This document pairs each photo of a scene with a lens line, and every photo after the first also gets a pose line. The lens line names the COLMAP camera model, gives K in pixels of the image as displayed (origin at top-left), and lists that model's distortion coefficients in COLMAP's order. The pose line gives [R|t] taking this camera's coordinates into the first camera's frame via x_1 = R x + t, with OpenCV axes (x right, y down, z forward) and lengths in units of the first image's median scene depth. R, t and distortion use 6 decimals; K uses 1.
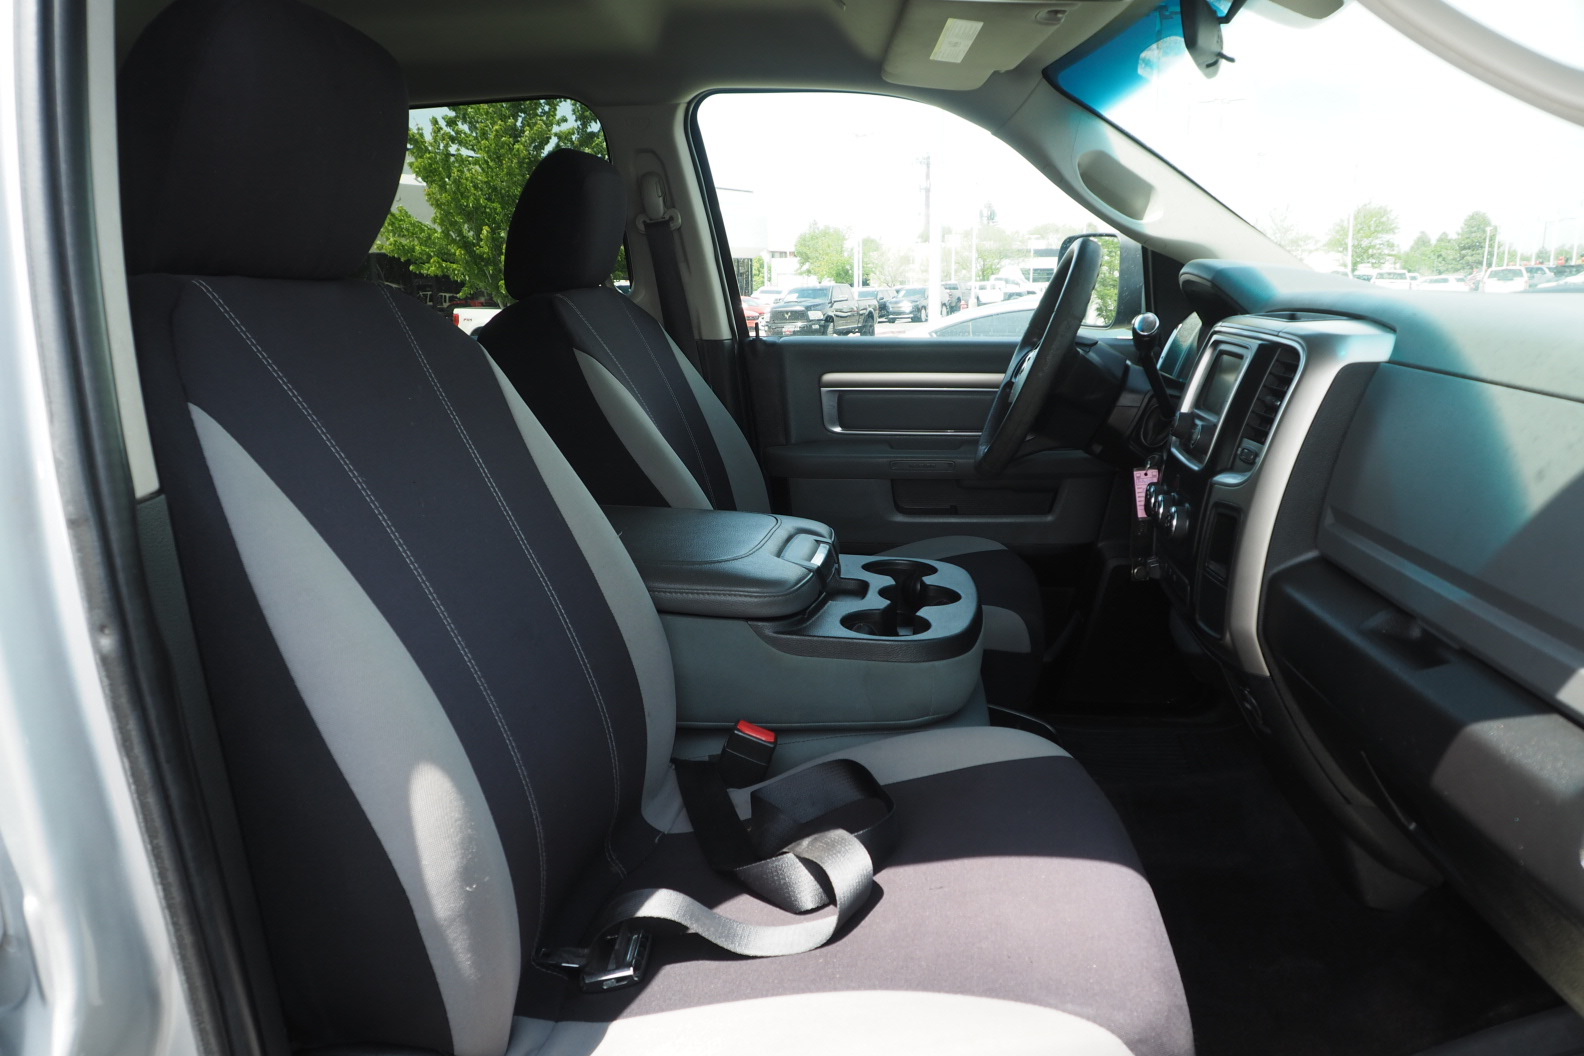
lens RADIAL K [[1127.2, 0, 792.0], [0, 1127.2, 528.0], [0, 0, 1]] dist [-0.036536, -0.008397]
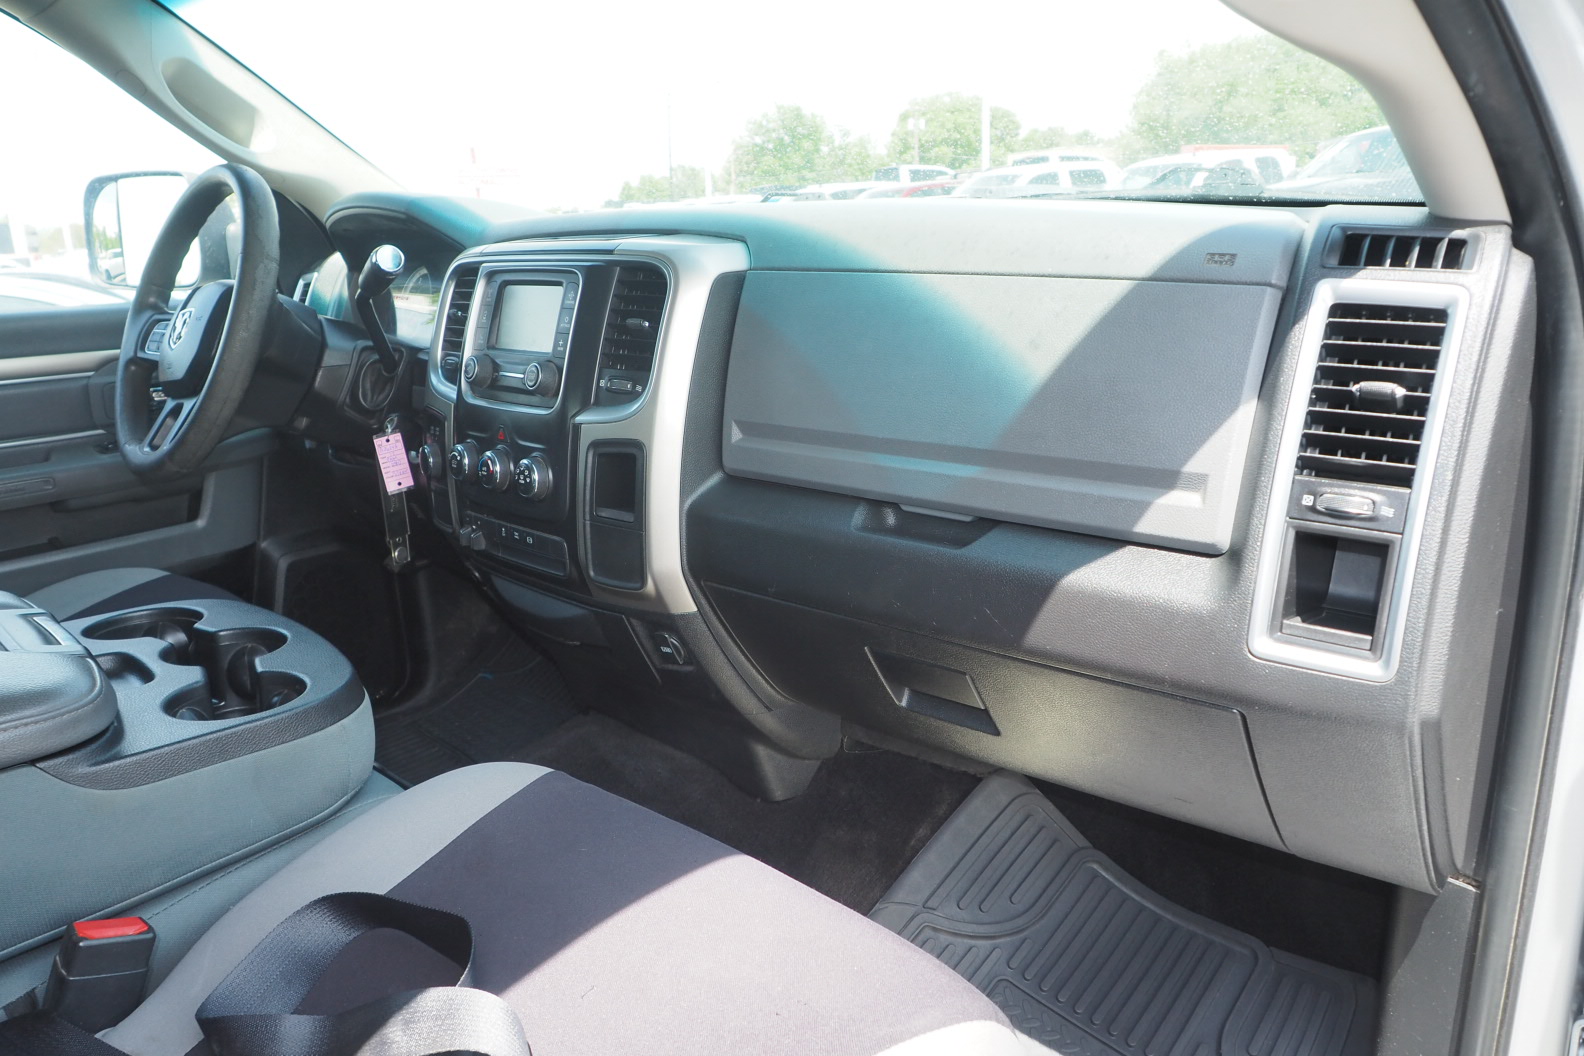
lens RADIAL K [[1127.2, 0, 792.0], [0, 1127.2, 528.0], [0, 0, 1]] dist [-0.036536, -0.008397]
pose [[0.593493, -0.216794, 0.775091, -0.234906], [0.197634, 0.972809, 0.120766, -0.033374], [-0.780196, 0.081511, 0.620201, 0.311177]]
